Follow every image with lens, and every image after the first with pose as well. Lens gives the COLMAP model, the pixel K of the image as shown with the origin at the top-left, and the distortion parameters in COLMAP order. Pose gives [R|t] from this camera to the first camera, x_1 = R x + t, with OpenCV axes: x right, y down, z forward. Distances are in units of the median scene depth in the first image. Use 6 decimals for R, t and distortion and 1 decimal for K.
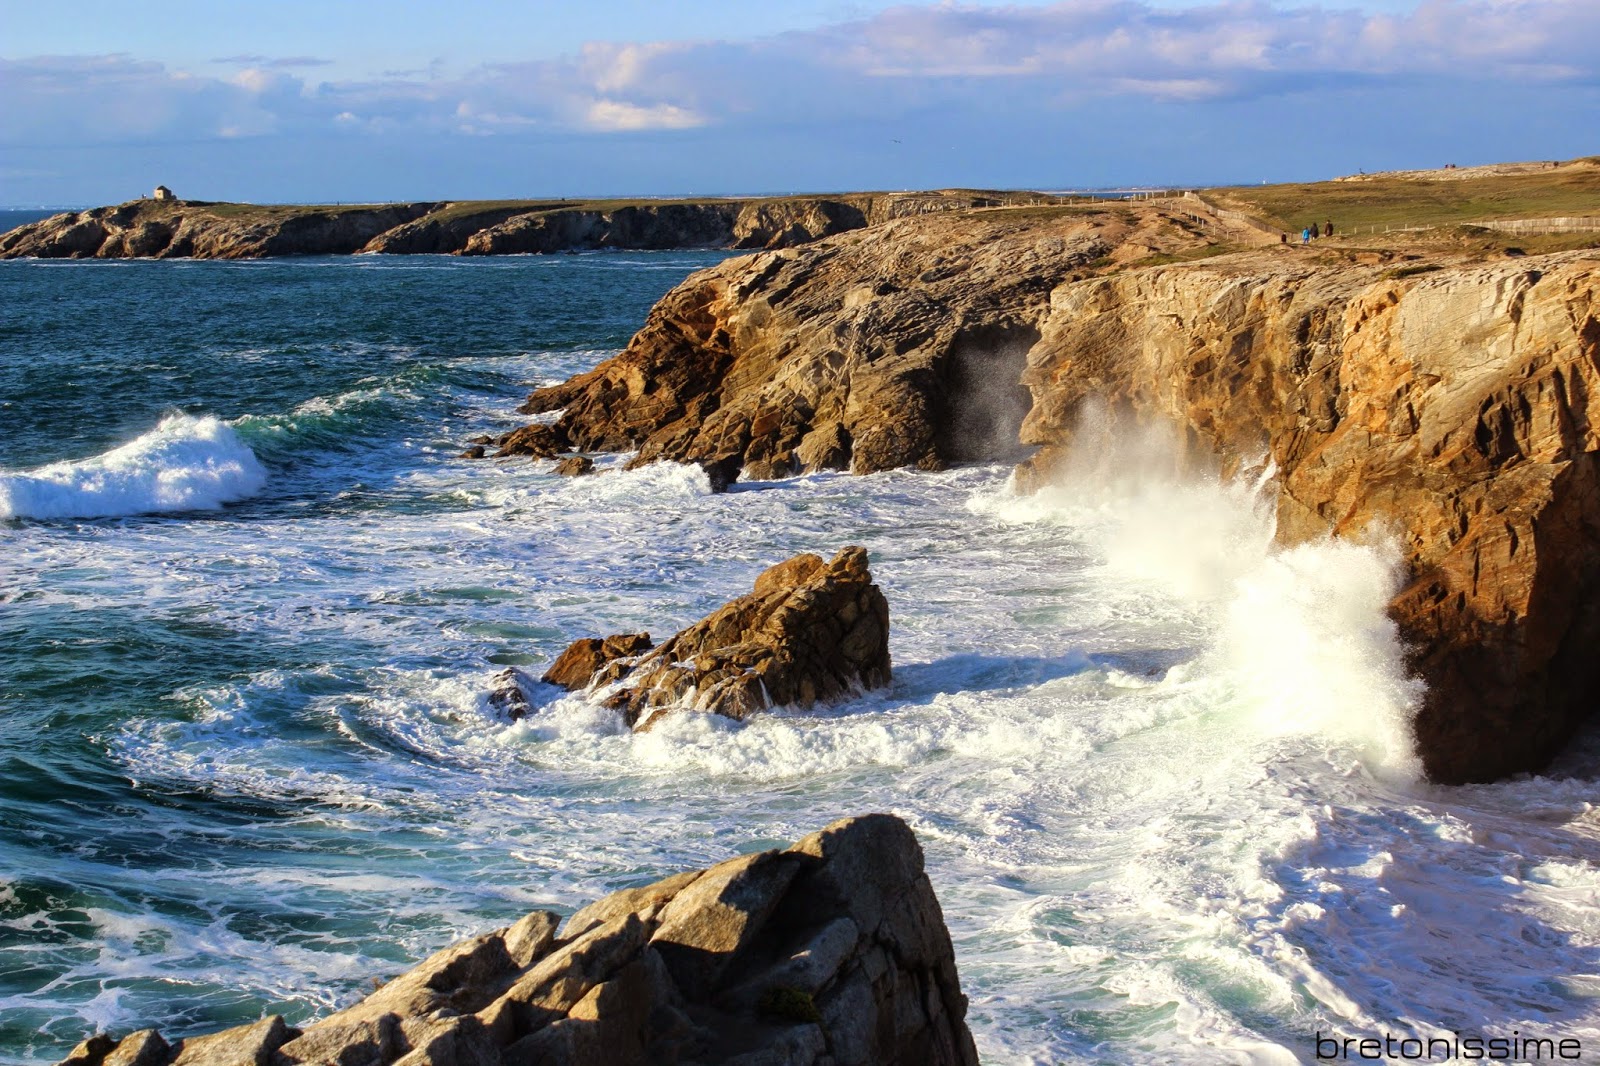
lens RADIAL K [[2869.6, 0, 800.0], [0, 2869.6, 533.0], [0, 0, 1]] dist [-0.013829, 0.080749]
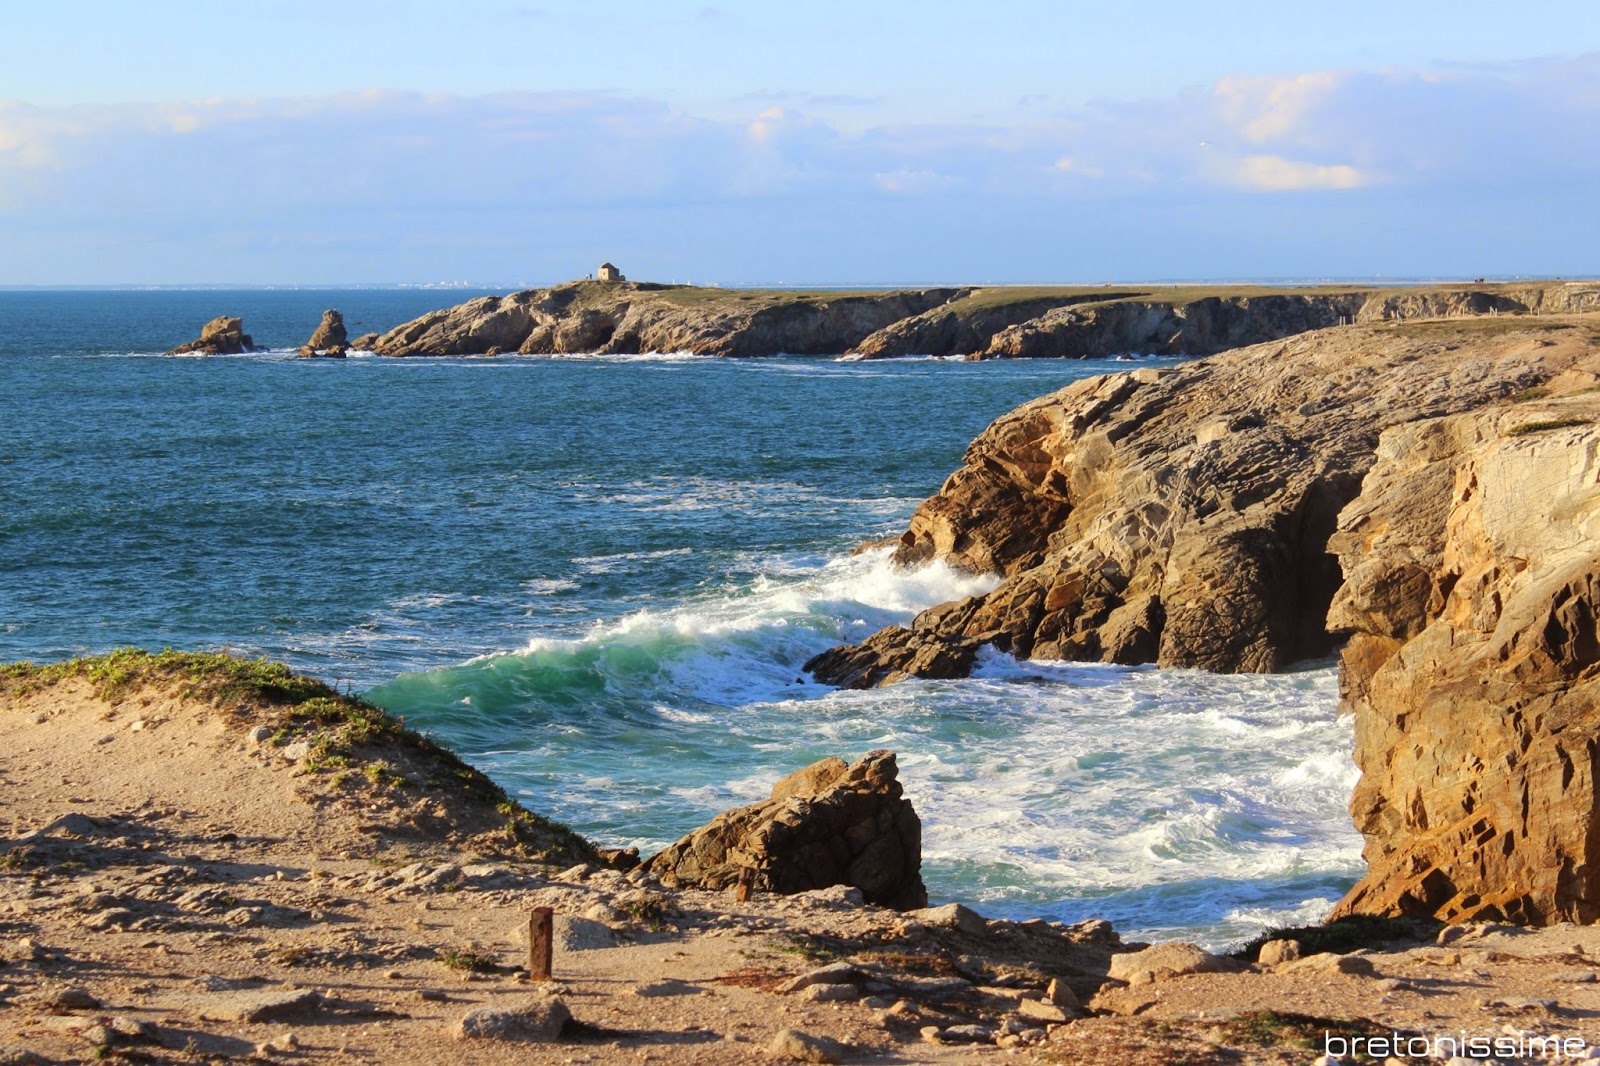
lens RADIAL K [[3892.3, 0, 800.0], [0, 3892.3, 533.0], [0, 0, 1]] dist [-0.002279, 0.326842]
pose [[0.981469, 0.023173, -0.190213, 0.117732], [-0.032798, 0.998327, -0.047611, -0.002046], [0.188792, 0.052967, 0.980588, -0.050262]]
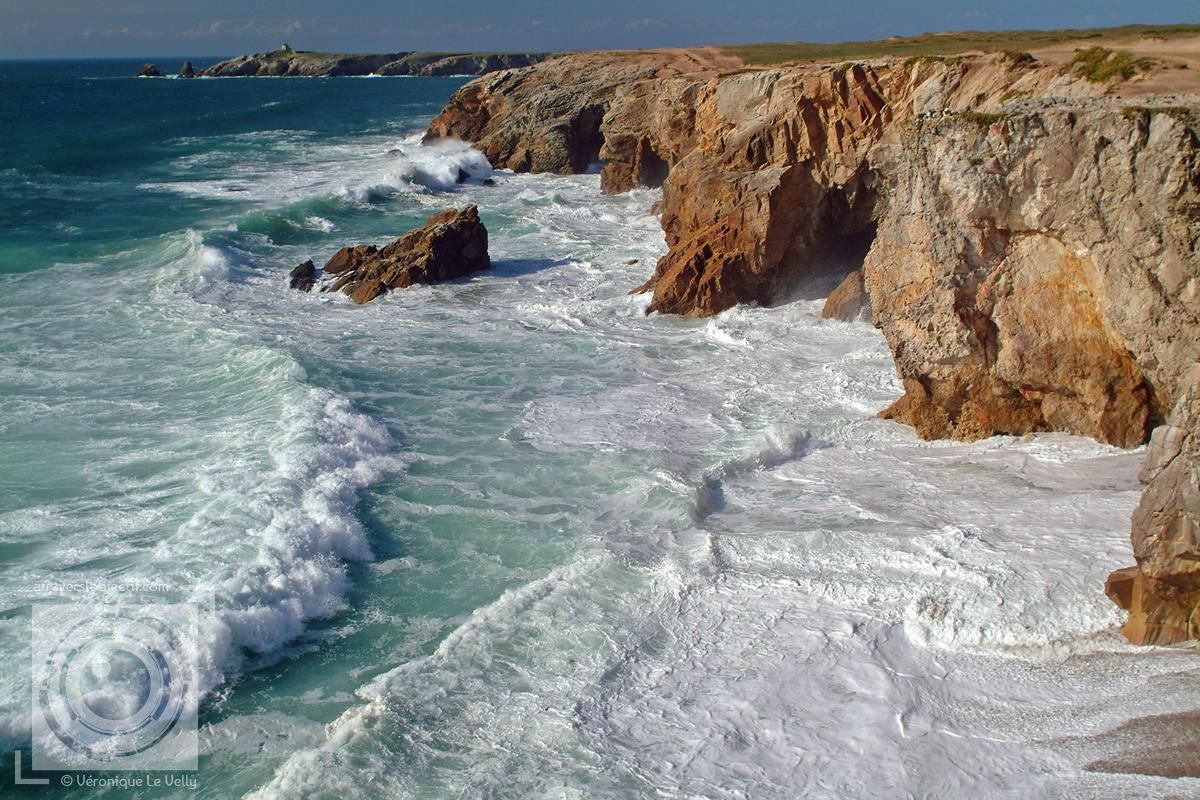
lens RADIAL K [[1246.1, 0, 621.2], [0, 1246.1, 401.4], [0, 0, 1]] dist [-0.079146, -0.001508]
pose [[0.999599, 0.010122, 0.026442, 0.060952], [-0.014116, 0.987726, 0.155554, 0.002467], [-0.024543, -0.155865, 0.987473, 0.044050]]
